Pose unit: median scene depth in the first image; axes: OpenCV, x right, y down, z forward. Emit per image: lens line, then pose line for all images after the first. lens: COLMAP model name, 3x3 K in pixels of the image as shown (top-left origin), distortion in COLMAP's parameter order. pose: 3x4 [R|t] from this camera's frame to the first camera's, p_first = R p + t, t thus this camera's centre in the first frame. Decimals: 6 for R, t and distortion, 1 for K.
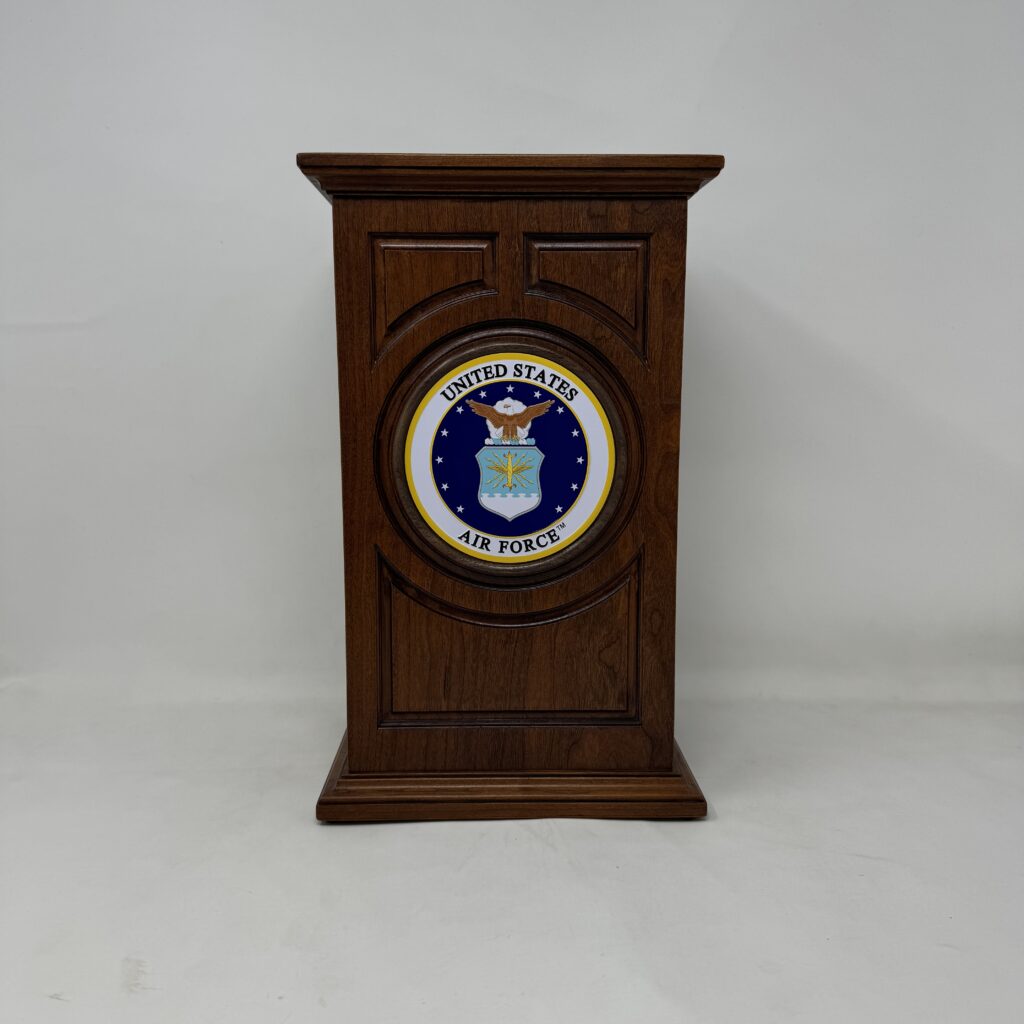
lens RADIAL K [[954.1, 0, 512.0], [0, 954.1, 512.0], [0, 0, 1]] dist [0.130063, -0.000020]
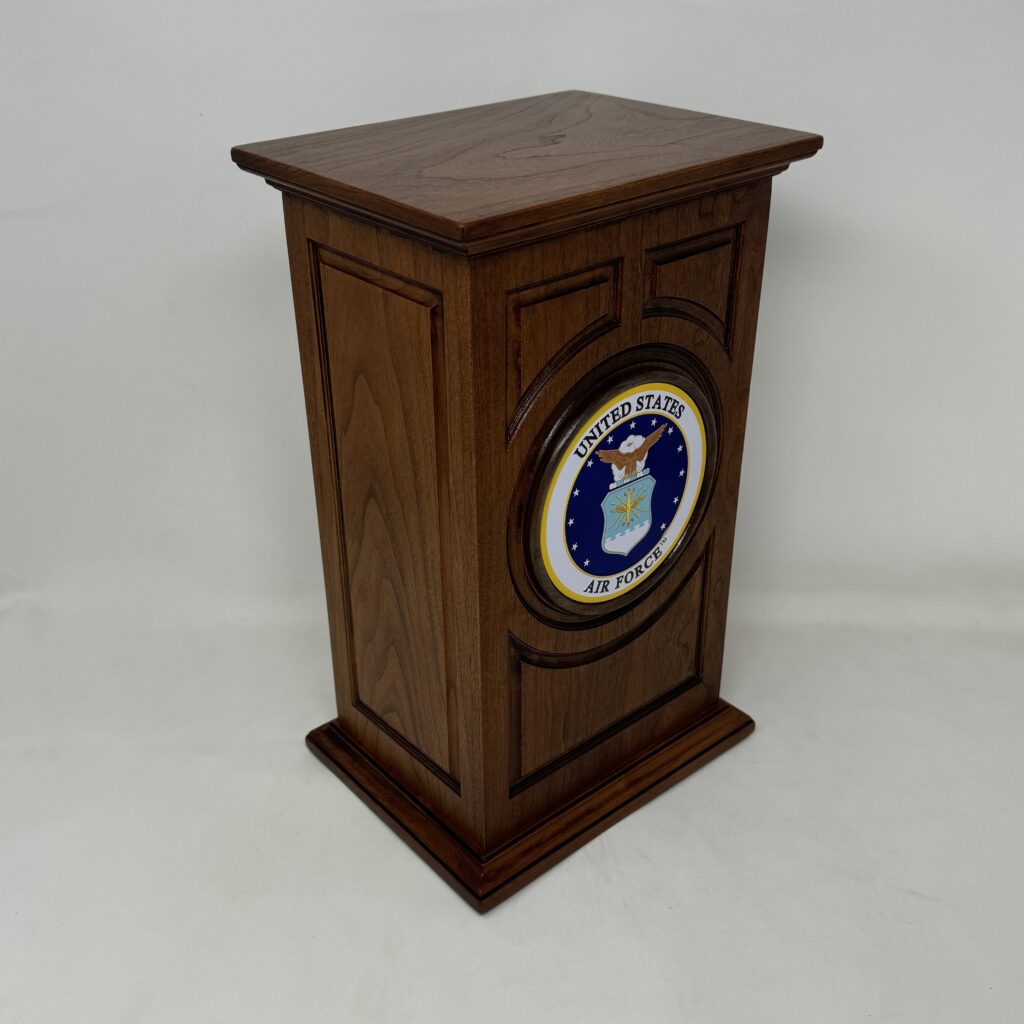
lens RADIAL K [[1149.4, 0, 512.0], [0, 1149.4, 512.0], [0, 0, 1]] dist [0.133367, -0.020653]
pose [[0.774484, -0.314660, 0.548783, -0.683539], [0.097235, 0.916419, 0.388229, -0.470692], [-0.625075, -0.247316, 0.740348, 0.264123]]
